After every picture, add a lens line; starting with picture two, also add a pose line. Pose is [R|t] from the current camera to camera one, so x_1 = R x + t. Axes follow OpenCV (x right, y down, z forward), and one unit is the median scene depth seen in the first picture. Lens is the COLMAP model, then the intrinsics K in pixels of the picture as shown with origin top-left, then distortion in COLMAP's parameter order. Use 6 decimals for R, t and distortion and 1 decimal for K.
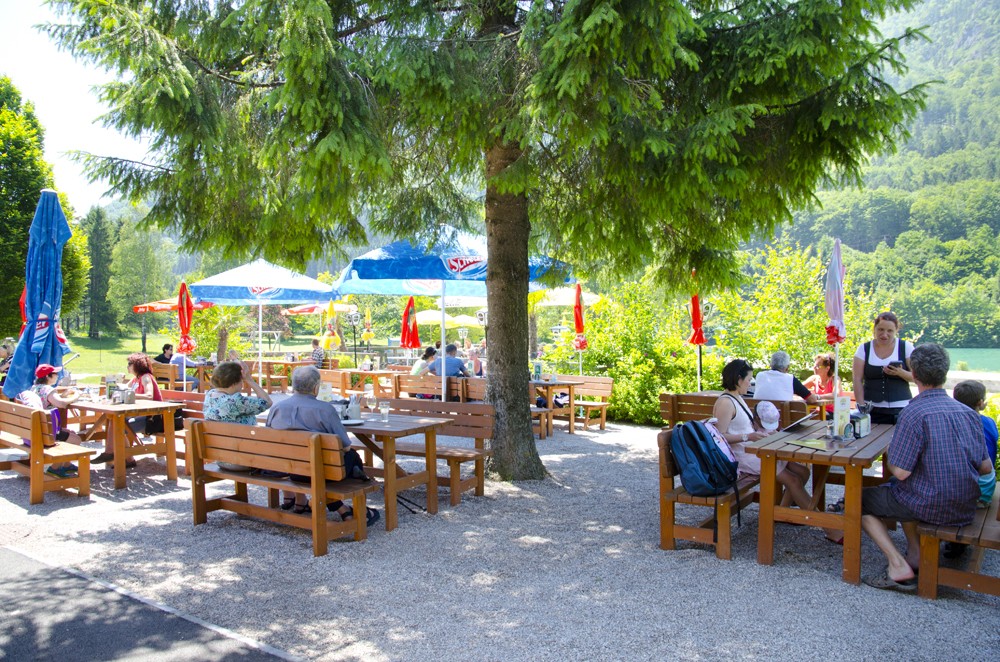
lens RADIAL K [[684.1, 0, 500.7], [0, 684.1, 338.3], [0, 0, 1]] dist [-0.123492, 0.086717]
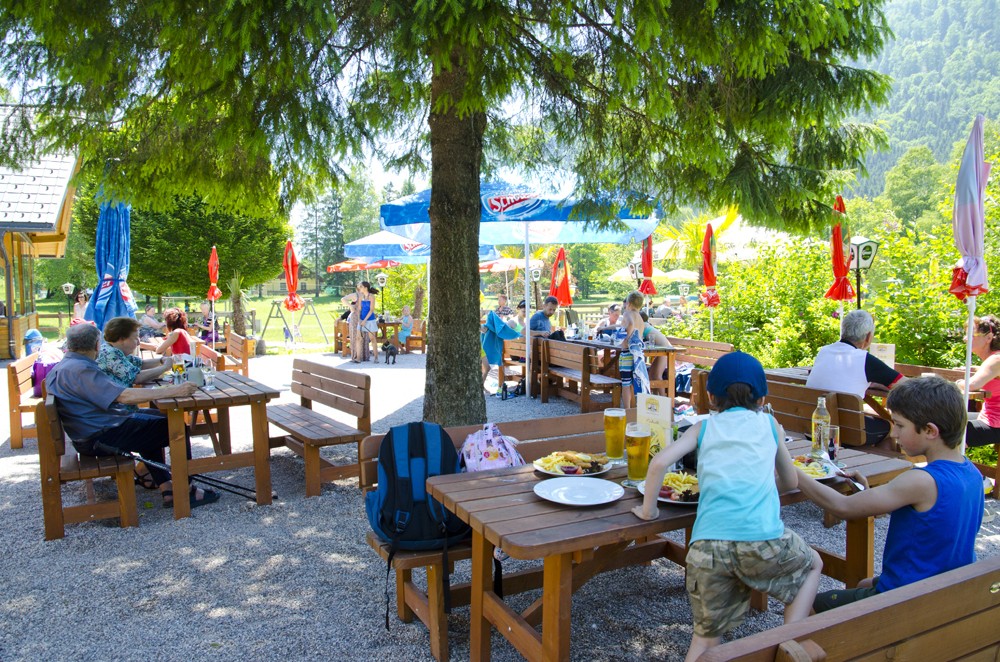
lens RADIAL K [[684.1, 0, 500.7], [0, 684.1, 338.3], [0, 0, 1]] dist [-0.123492, 0.086717]
pose [[0.900379, 0.021098, -0.434595, 0.342780], [0.005008, 0.998255, 0.058837, 0.007493], [0.435078, -0.055152, 0.898702, 0.273239]]
